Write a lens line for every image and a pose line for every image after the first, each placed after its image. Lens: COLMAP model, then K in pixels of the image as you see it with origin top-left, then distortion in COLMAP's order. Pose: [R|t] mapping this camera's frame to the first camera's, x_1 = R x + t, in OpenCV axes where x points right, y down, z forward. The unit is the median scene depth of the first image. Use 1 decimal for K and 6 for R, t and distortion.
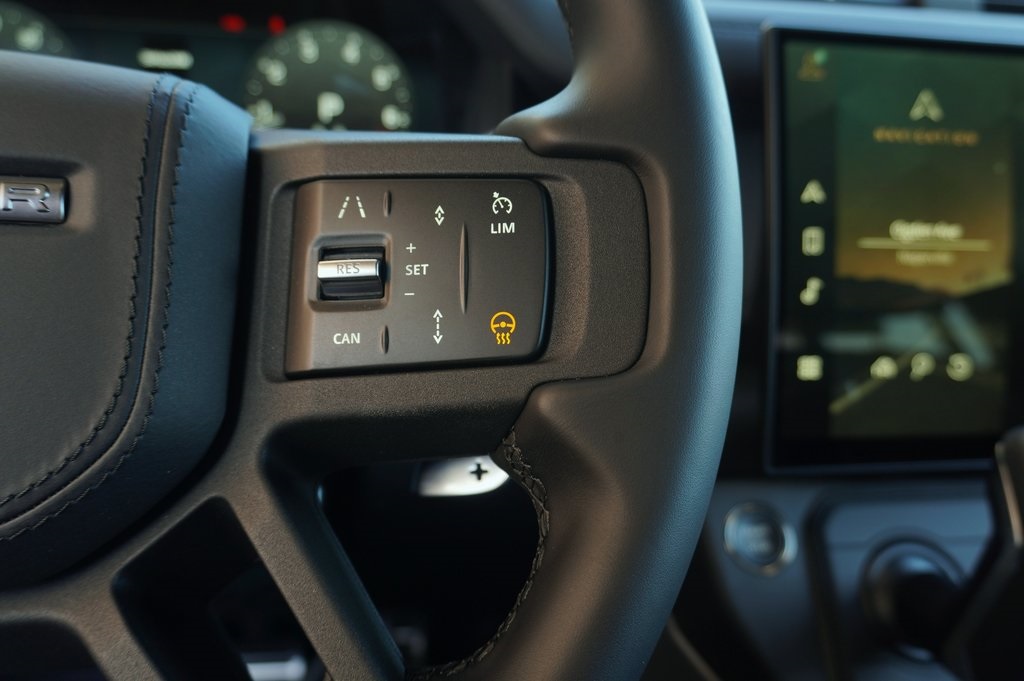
lens RADIAL K [[828.3, 0, 521.8], [0, 828.3, 344.0], [0, 0, 1]] dist [0.005844, 0.001060]
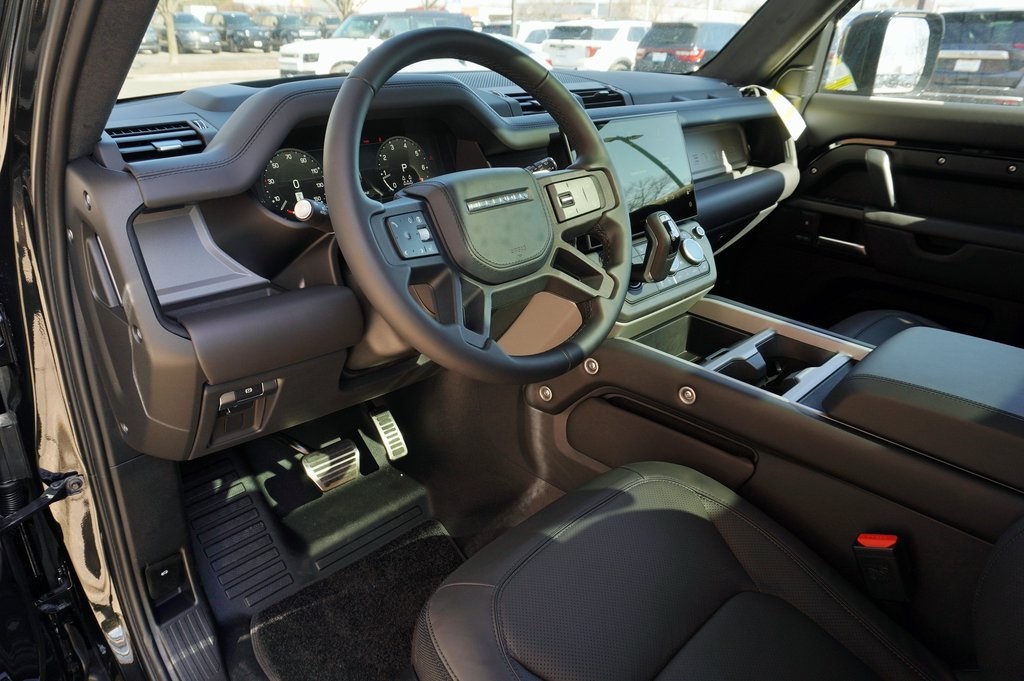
lens RADIAL K [[685.0, 0, 518.4], [0, 685.0, 330.4], [0, 0, 1]] dist [-0.019380, 0.009355]
pose [[0.797869, -0.284662, 0.531388, -2.818909], [0.261380, 0.957677, 0.120566, 0.095624], [-0.543218, 0.042698, 0.838505, -2.238810]]
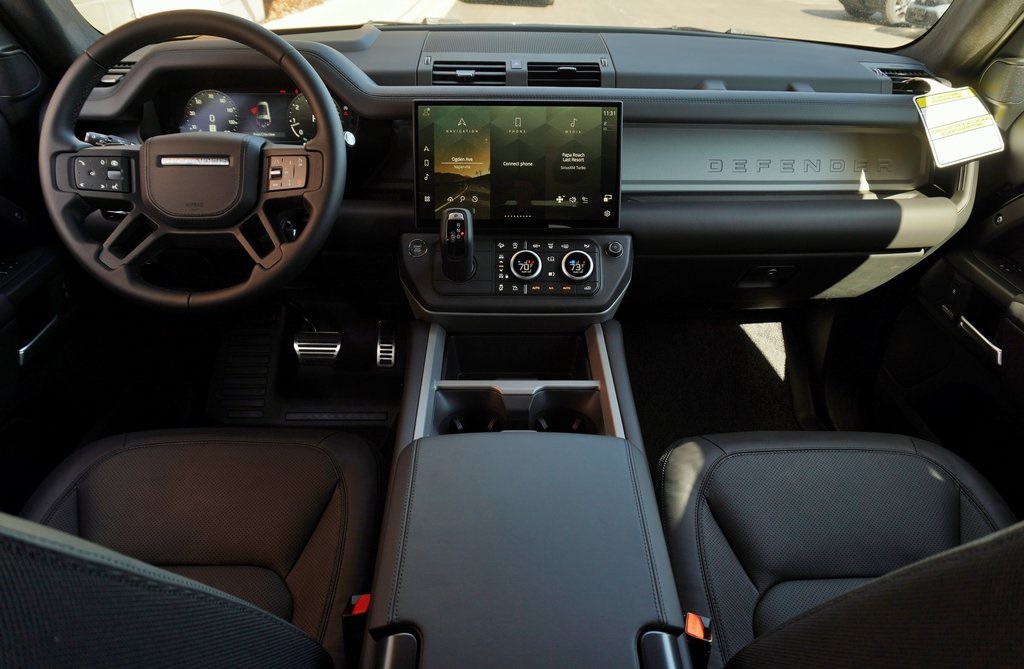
lens RADIAL K [[708.9, 0, 507.2], [0, 708.9, 330.9], [0, 0, 1]] dist [-0.018384, -0.001748]
pose [[0.989901, 0.022080, -0.140033, 1.974549], [-0.003259, 0.991080, 0.133230, 0.321140], [0.141726, -0.131428, 0.981142, -3.510470]]
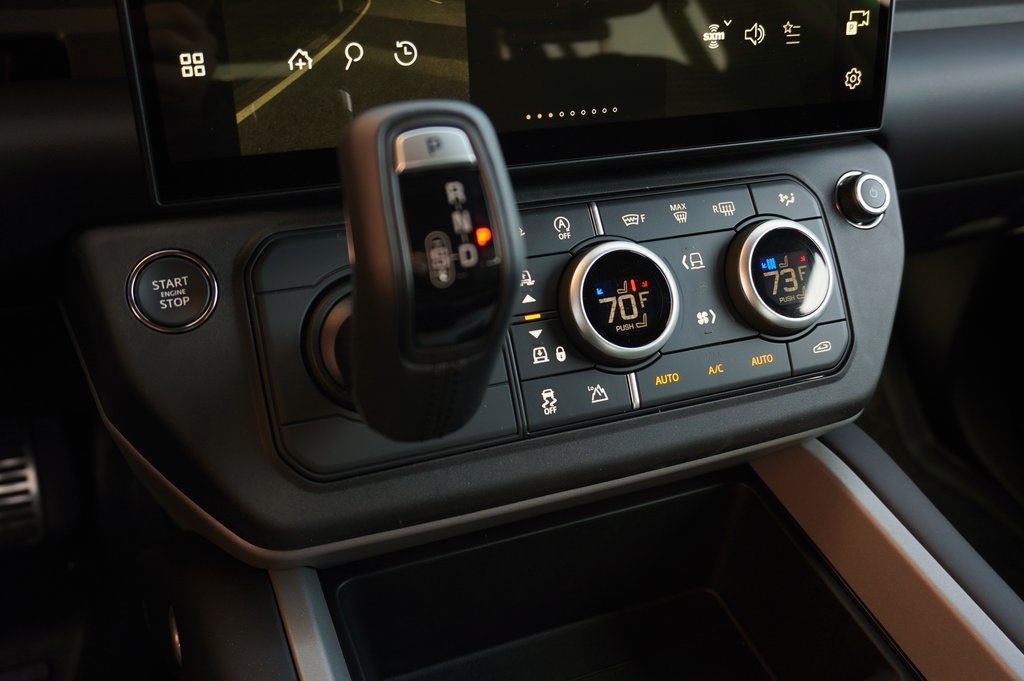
lens RADIAL K [[947.9, 0, 507.3], [0, 947.9, 337.4], [0, 0, 1]] dist [0.001336, 0.000000]
pose [[0.968822, -0.128199, 0.212014, 0.721008], [0.072983, 0.965424, 0.250258, 0.125726], [-0.236766, -0.226982, 0.944680, 0.095536]]
